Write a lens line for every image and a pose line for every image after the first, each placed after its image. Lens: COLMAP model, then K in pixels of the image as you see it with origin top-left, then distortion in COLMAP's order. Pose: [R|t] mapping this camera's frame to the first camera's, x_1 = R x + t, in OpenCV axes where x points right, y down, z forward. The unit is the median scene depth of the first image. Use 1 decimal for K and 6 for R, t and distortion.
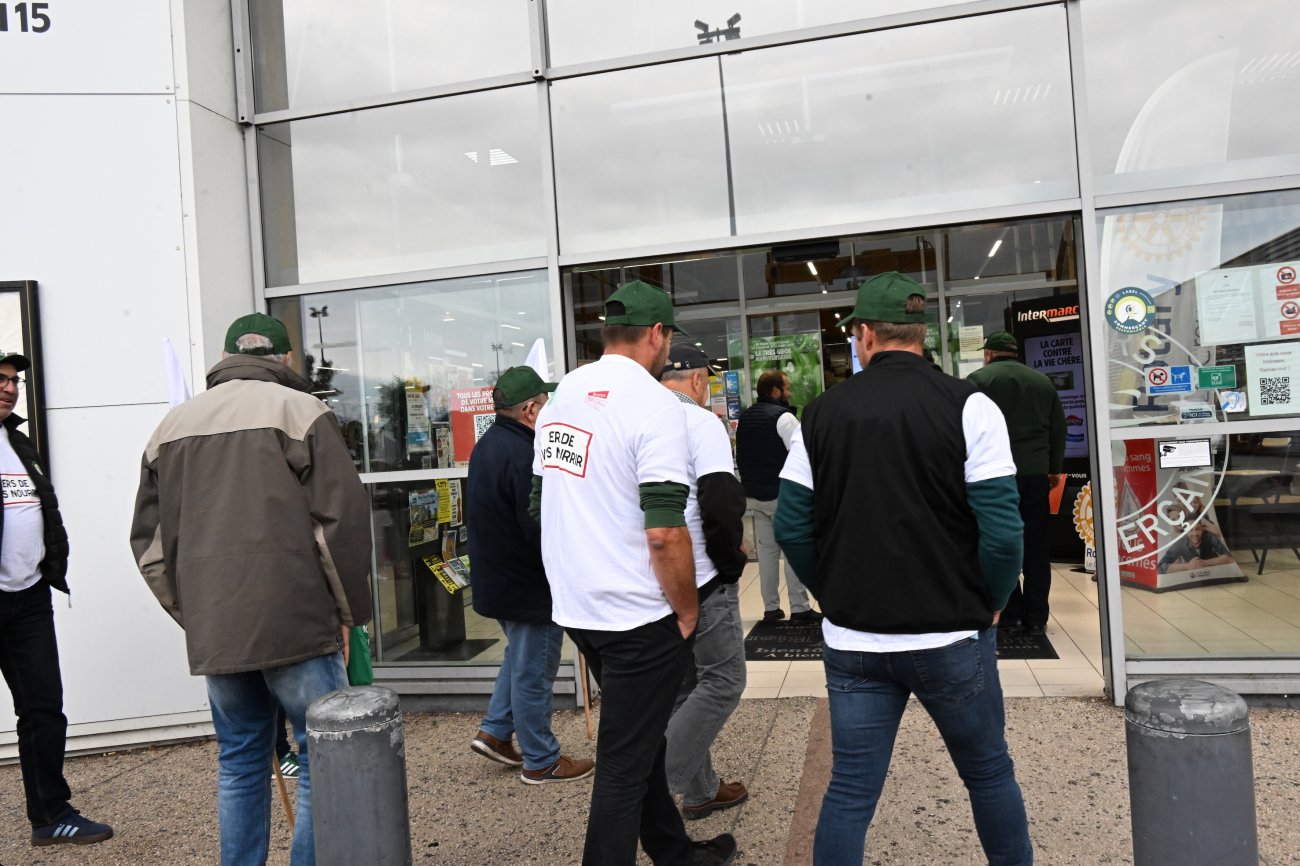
lens RADIAL K [[1036.2, 0, 649.5], [0, 1036.2, 432.5], [0, 0, 1]] dist [-0.026135, 0.020552]
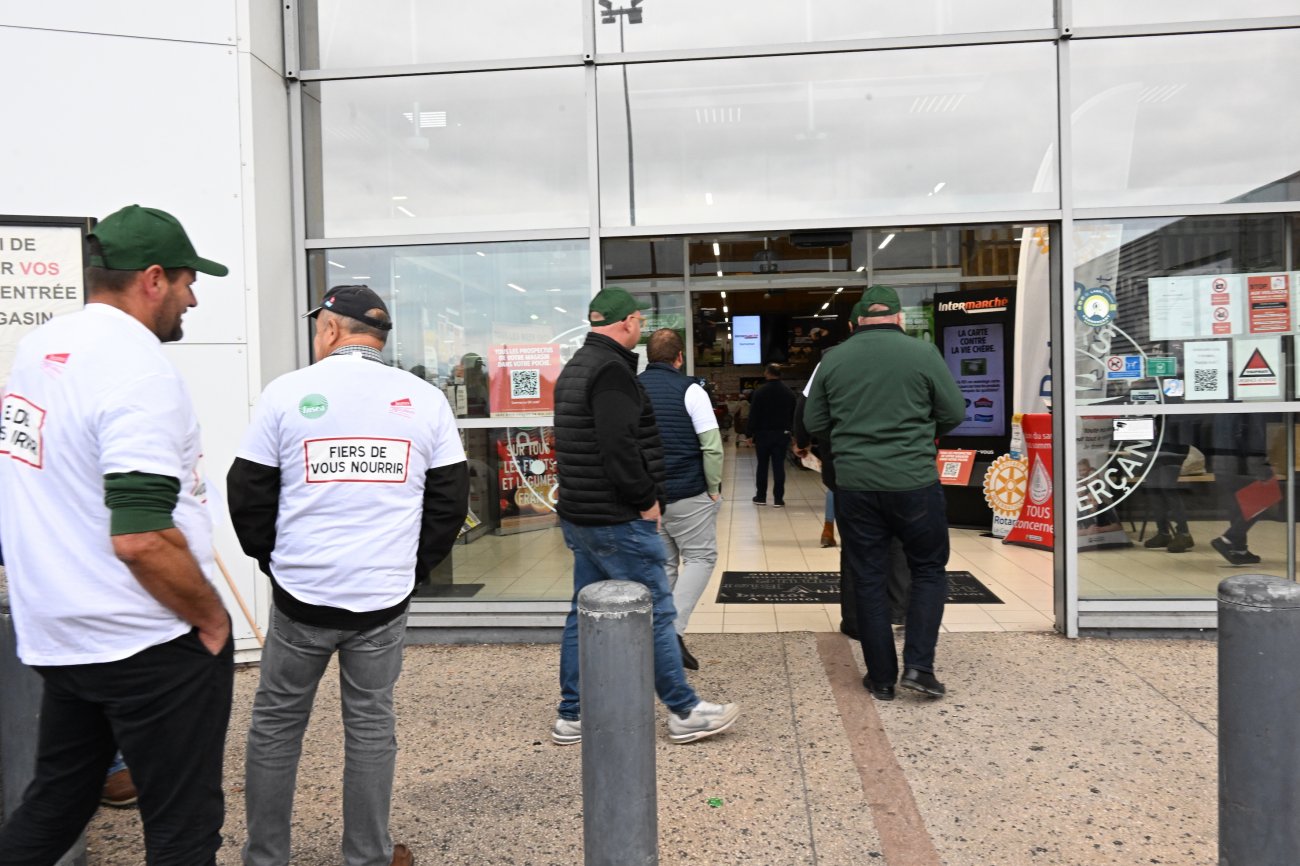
lens RADIAL K [[1036.2, 0, 648.7], [0, 1036.2, 432.4], [0, 0, 1]] dist [-0.026135, 0.020552]
pose [[0.988405, 0.038386, 0.146908, -0.206491], [-0.042023, 0.998880, 0.021732, 0.021097], [-0.145910, -0.027654, 0.988911, -0.102396]]
